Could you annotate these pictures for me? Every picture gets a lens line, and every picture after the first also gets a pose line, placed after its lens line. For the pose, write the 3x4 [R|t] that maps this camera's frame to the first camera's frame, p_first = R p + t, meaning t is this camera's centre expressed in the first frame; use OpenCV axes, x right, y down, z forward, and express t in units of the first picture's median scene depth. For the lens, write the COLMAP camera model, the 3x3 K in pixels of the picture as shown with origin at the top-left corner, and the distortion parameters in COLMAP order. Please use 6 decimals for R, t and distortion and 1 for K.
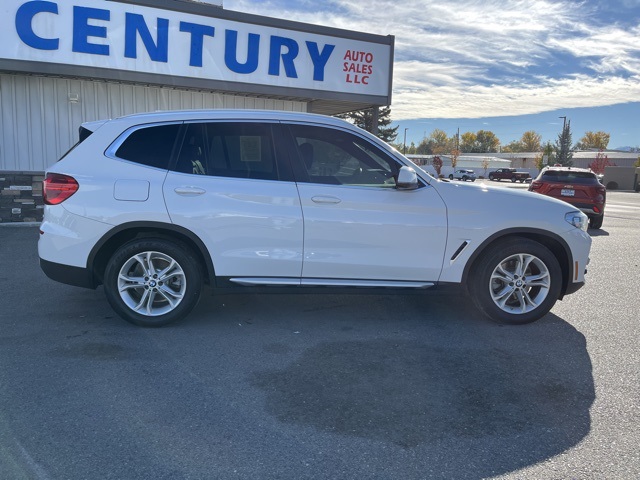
lens RADIAL K [[487.1, 0, 316.3], [0, 487.1, 237.1], [0, 0, 1]] dist [0.078426, -0.107026]
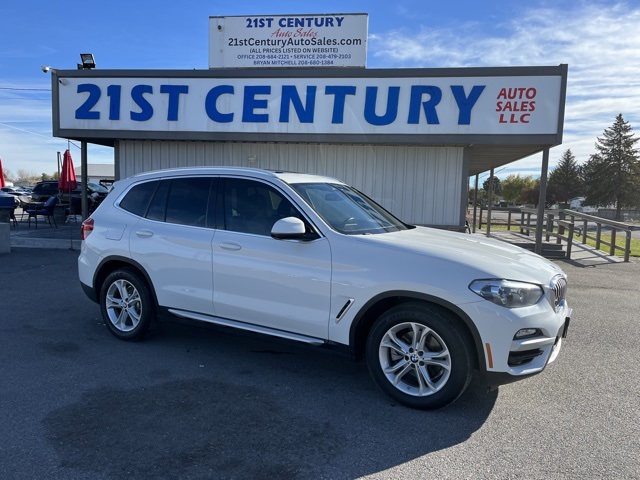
lens RADIAL K [[487.1, 0, 319.7], [0, 487.1, 243.9], [0, 0, 1]] dist [0.078426, -0.107026]
pose [[0.825479, 0.048225, -0.562368, 0.363248], [-0.091680, 0.994568, -0.049287, -0.021511], [0.556937, 0.092243, 0.825417, 0.100548]]
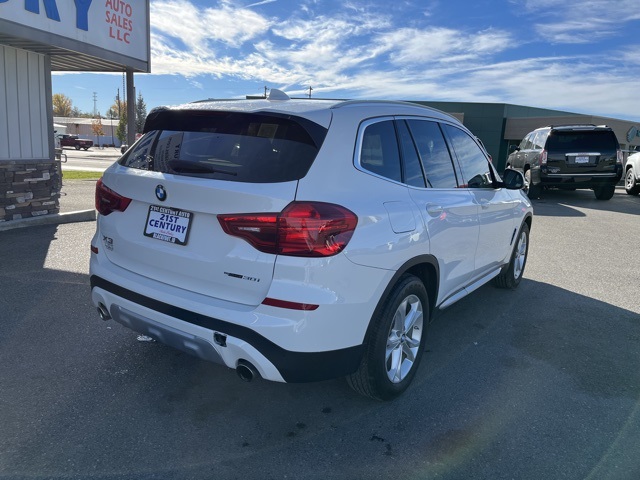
lens RADIAL K [[487.1, 0, 313.1], [0, 487.1, 240.2], [0, 0, 1]] dist [0.078426, -0.107026]
pose [[0.633714, -0.146184, 0.759629, -0.443962], [0.088913, 0.989239, 0.116196, -0.069187], [-0.768441, -0.006095, 0.639892, 0.291215]]
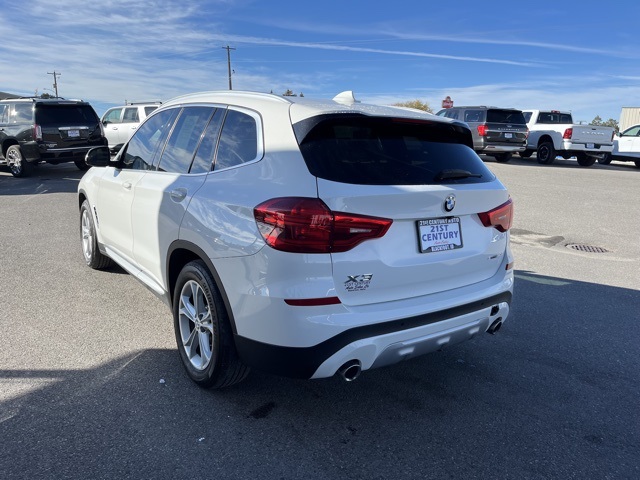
lens RADIAL K [[487.1, 0, 316.4], [0, 487.1, 237.0], [0, 0, 1]] dist [0.078426, -0.107026]
pose [[-0.523215, -0.212677, 0.825236, -0.487476], [0.084869, 0.950541, 0.298779, -0.157326], [-0.847964, 0.226363, -0.479288, 0.819904]]
